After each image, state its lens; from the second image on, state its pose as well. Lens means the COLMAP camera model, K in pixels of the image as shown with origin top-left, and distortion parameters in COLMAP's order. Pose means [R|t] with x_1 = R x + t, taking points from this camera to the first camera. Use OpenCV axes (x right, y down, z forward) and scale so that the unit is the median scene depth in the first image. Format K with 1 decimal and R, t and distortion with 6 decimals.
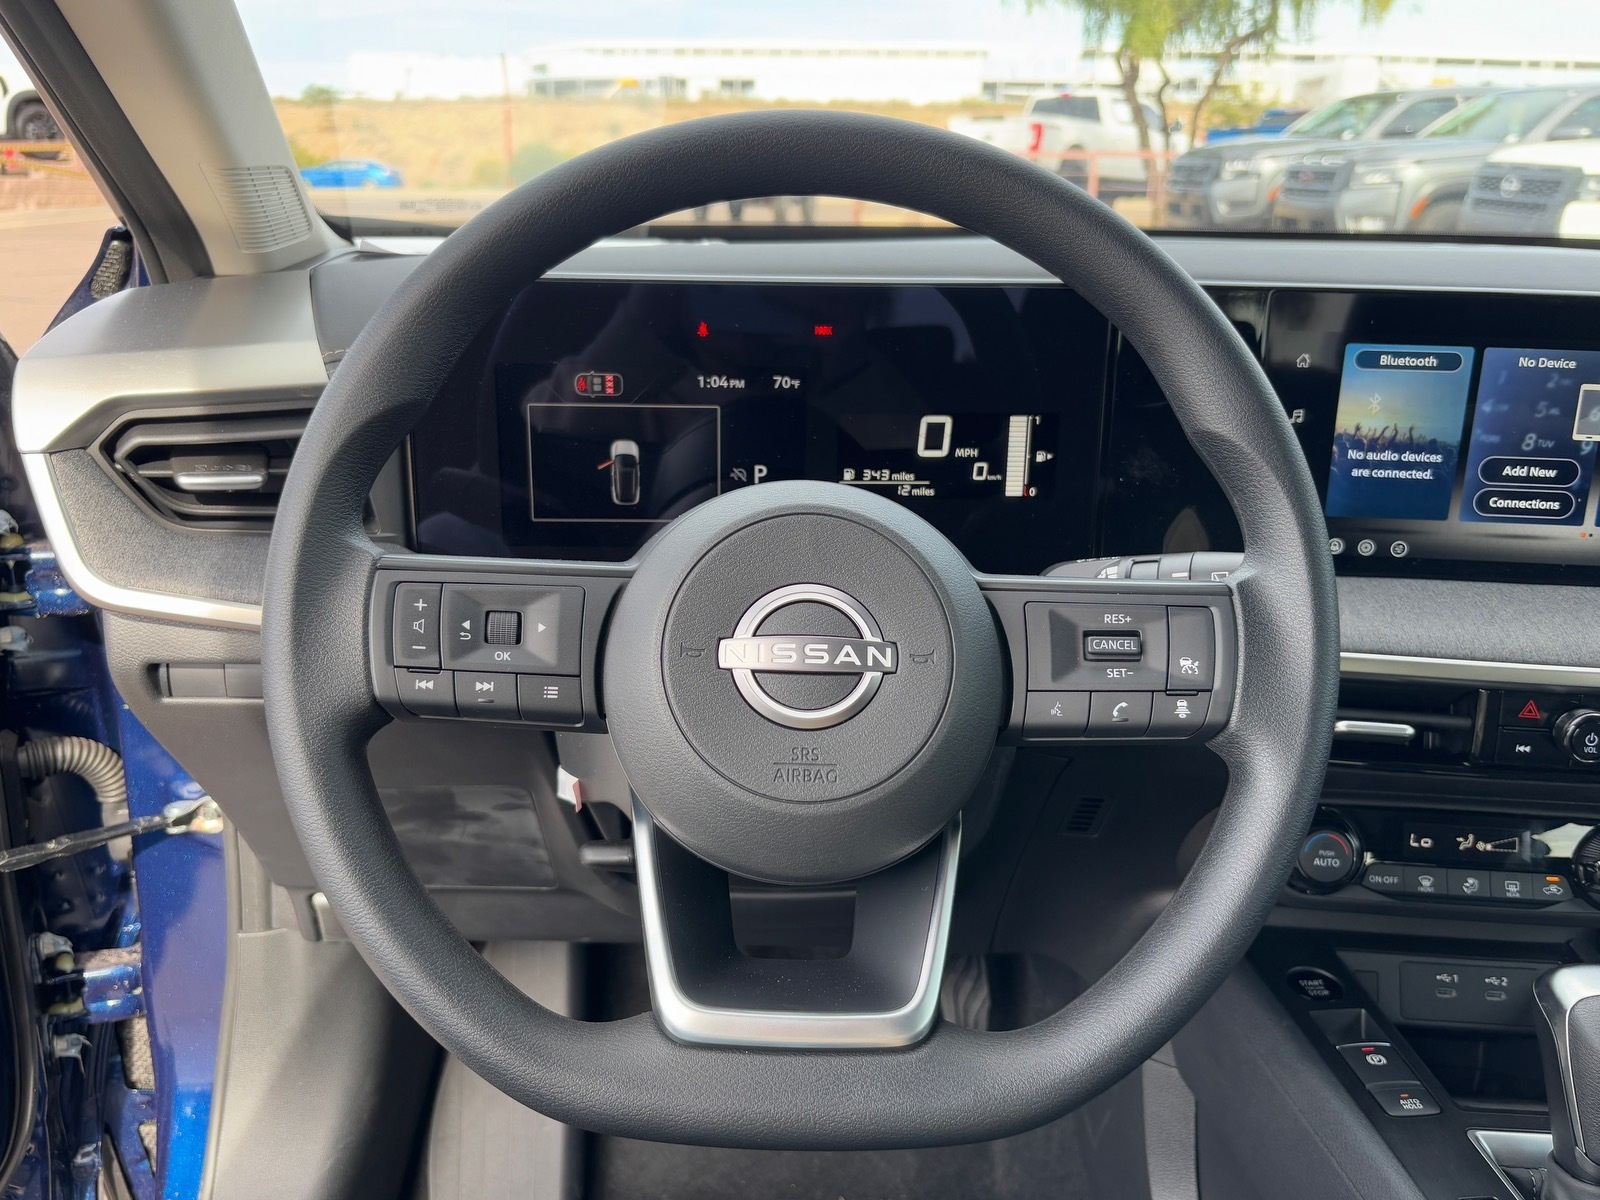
lens RADIAL K [[1272.8, 0, 789.6], [0, 1272.8, 598.4], [0, 0, 1]] dist [0.052813, -0.076017]
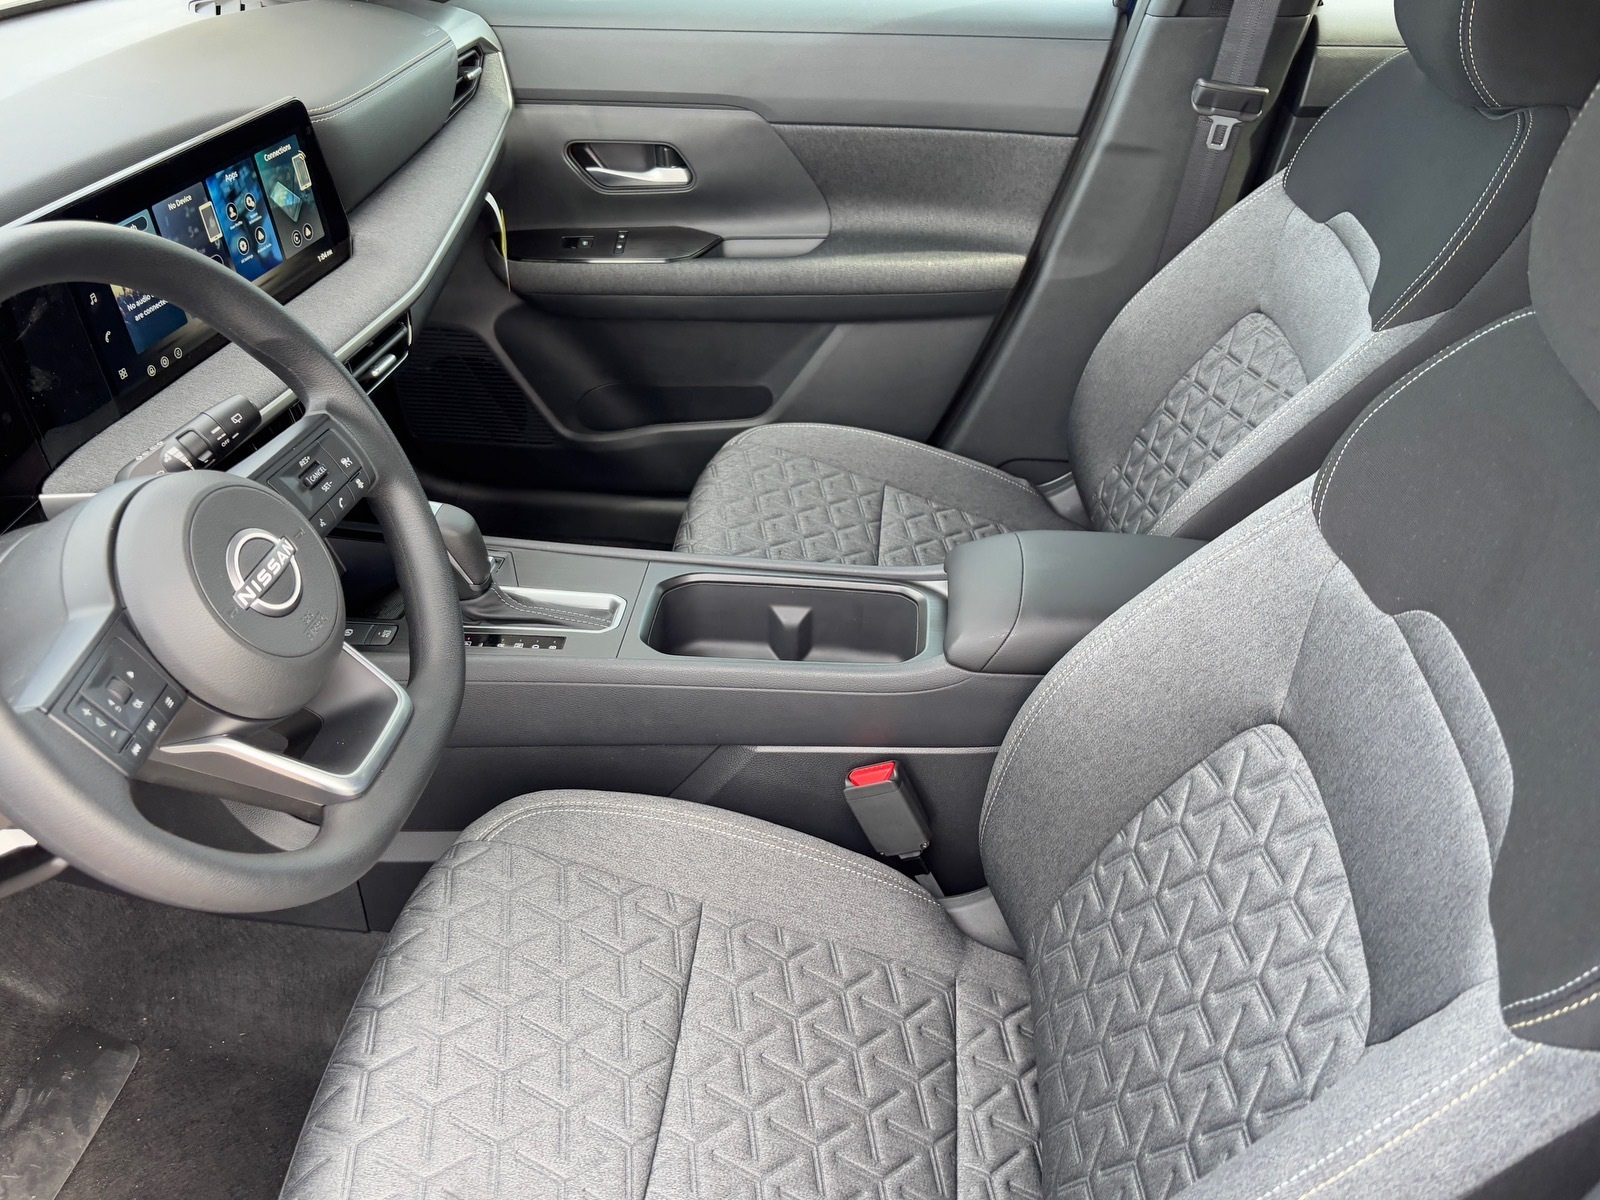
lens RADIAL K [[1365.1, 0, 810.4], [0, 1365.1, 600.2], [0, 0, 1]] dist [0.015168, -0.002591]
pose [[0.142738, -0.577063, 0.804129, -0.868631], [0.322434, 0.795239, 0.513450, -0.396045], [-0.935768, 0.185990, 0.299575, -0.096231]]
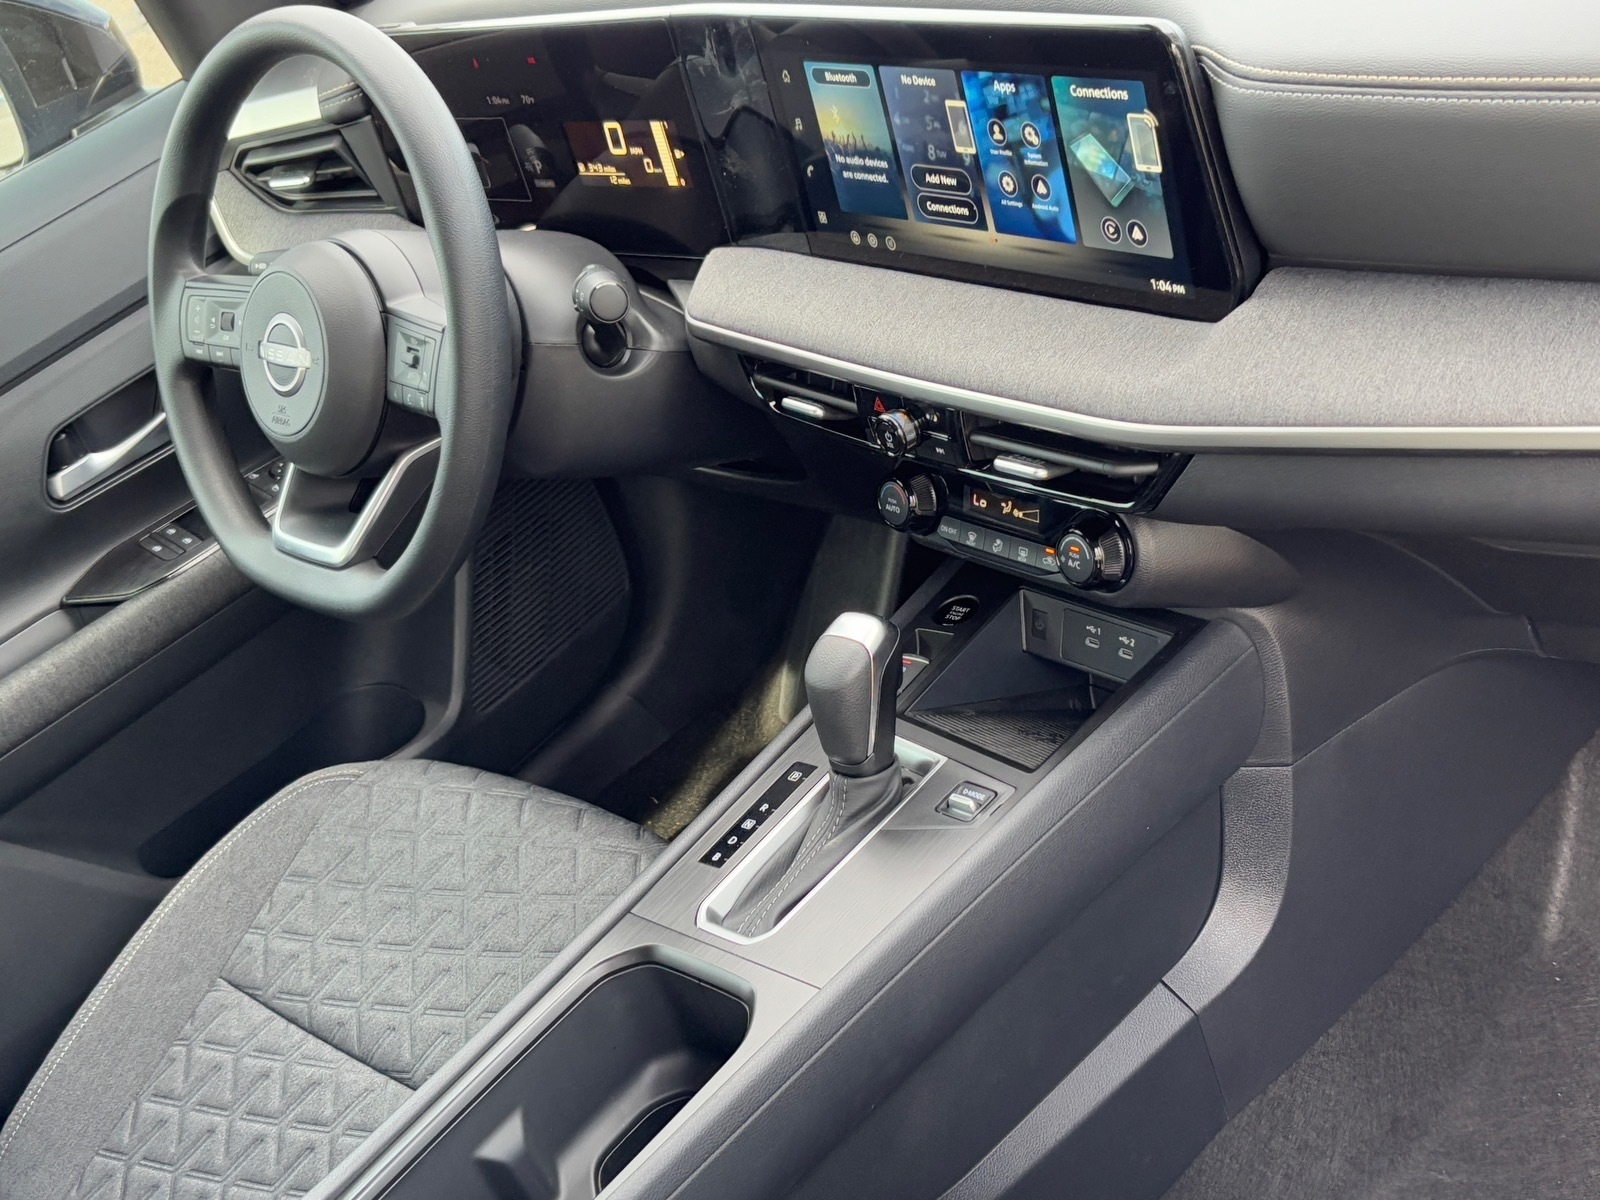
lens RADIAL K [[2000.3, 0, 819.3], [0, 2000.3, 633.8], [0, 0, 1]] dist [0.104297, 0.000000]
pose [[0.670207, 0.180077, -0.719996, 1.787808], [0.092897, 0.942134, 0.322108, -0.292115], [0.736337, -0.282765, 0.614697, -0.207526]]
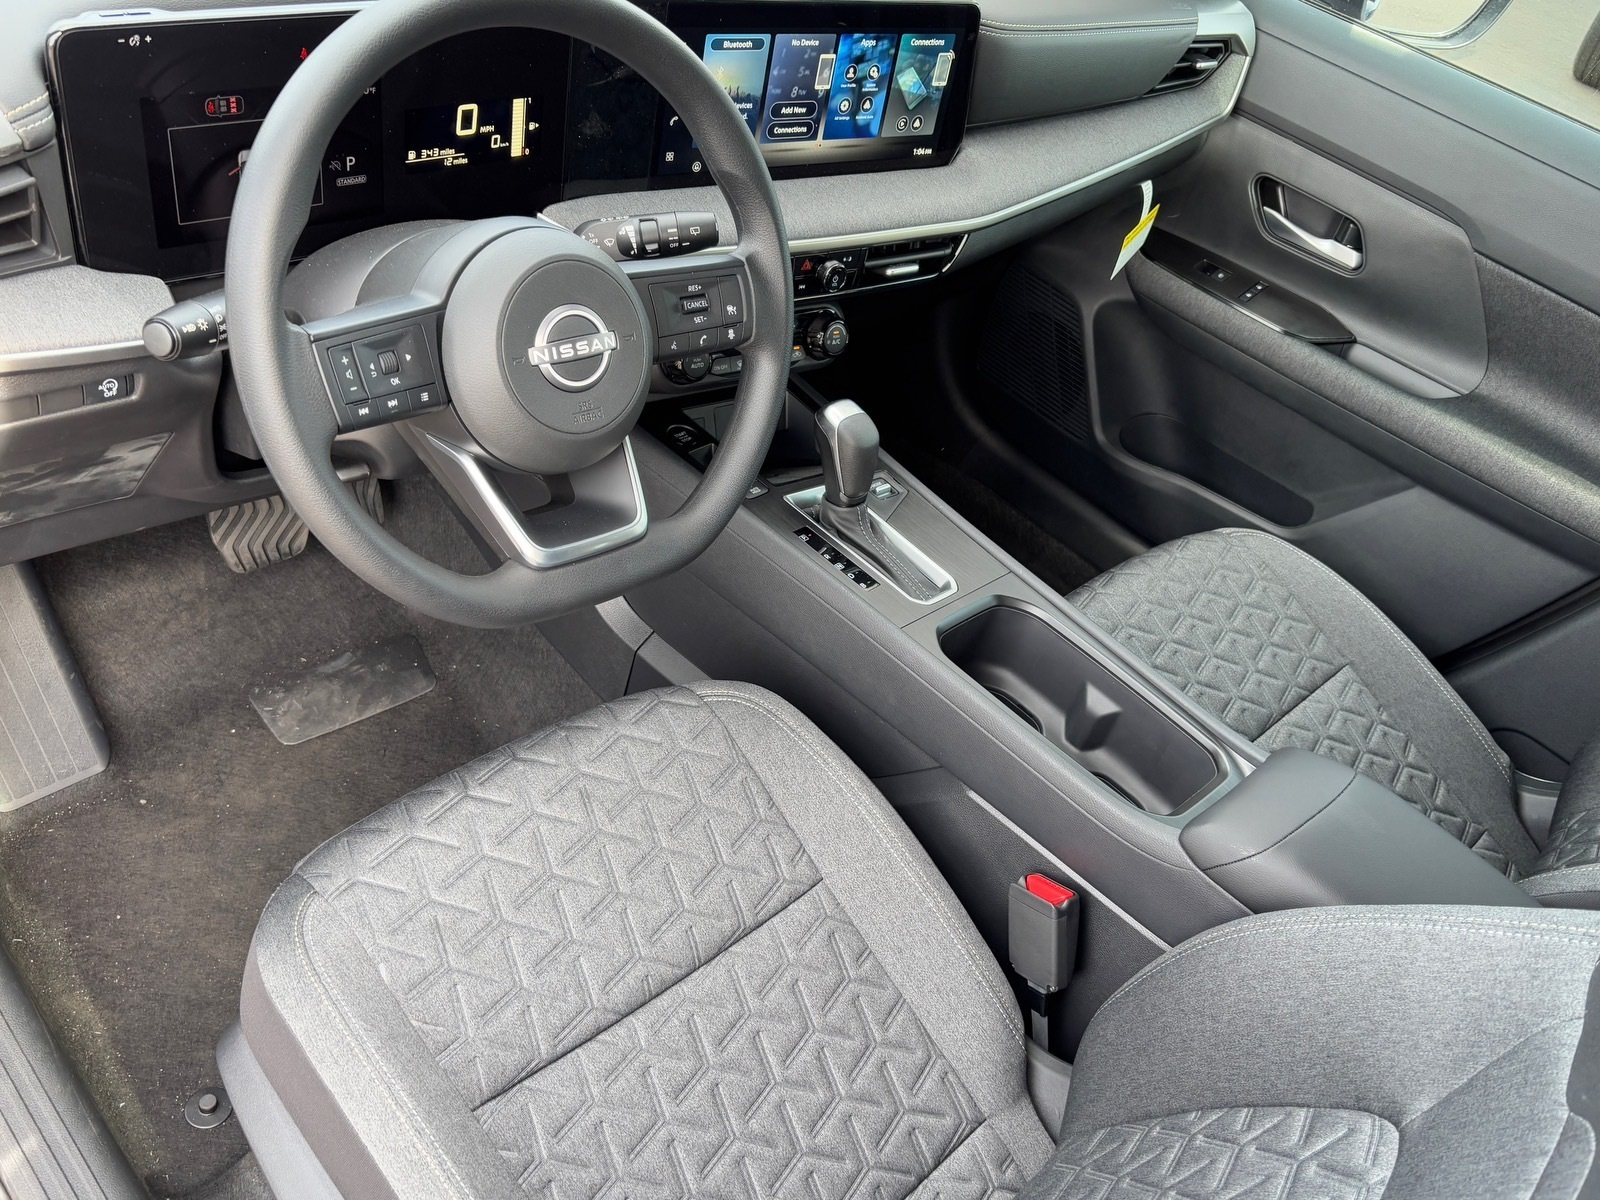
lens RADIAL K [[1365.1, 0, 786.0], [0, 1365.1, 609.0], [0, 0, 1]] dist [0.015168, -0.002591]
pose [[0.746364, -0.307765, 0.590103, -0.660911], [0.010723, 0.892101, 0.451708, -0.321415], [-0.665452, -0.330811, 0.669133, -0.374128]]
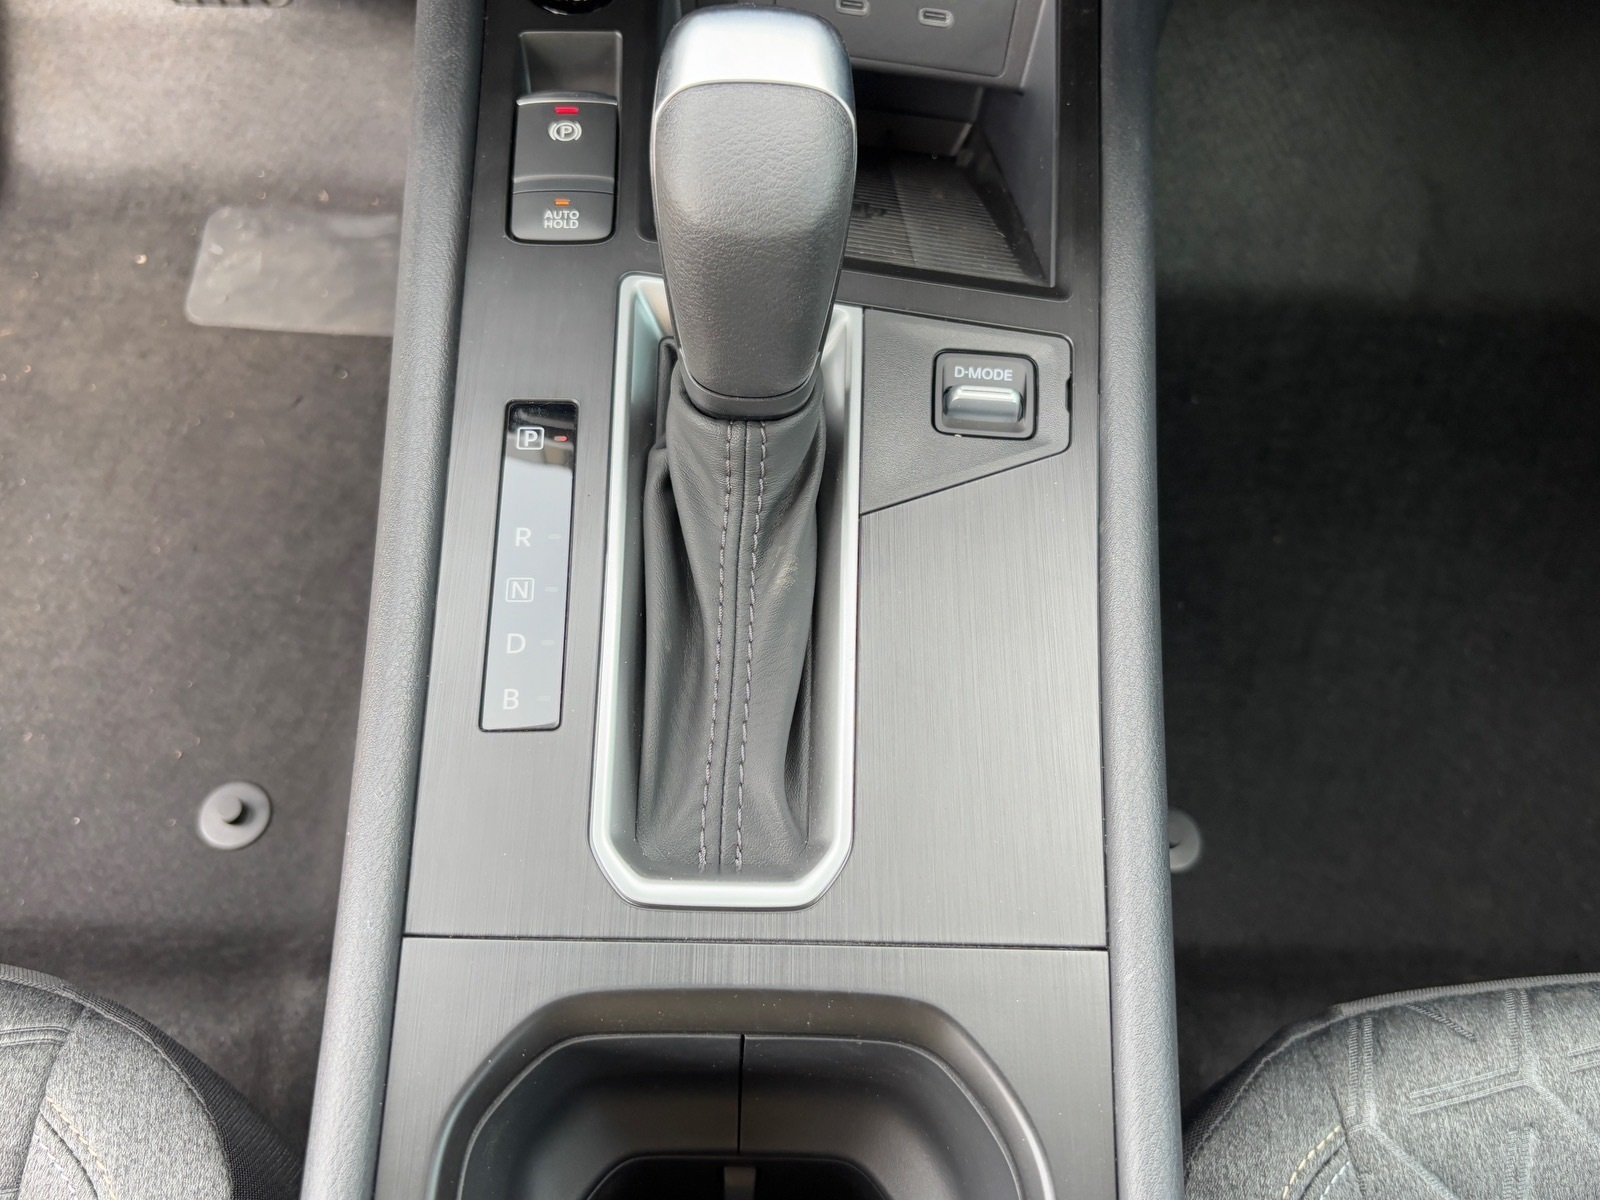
lens RADIAL K [[1365.1, 0, 787.5], [0, 1365.1, 606.8], [0, 0, 1]] dist [0.015168, -0.002591]
pose [[0.997495, 0.070190, -0.008805, 0.583318], [-0.043120, 0.701972, 0.710898, 0.075771], [0.056078, -0.708738, 0.703240, 0.442703]]
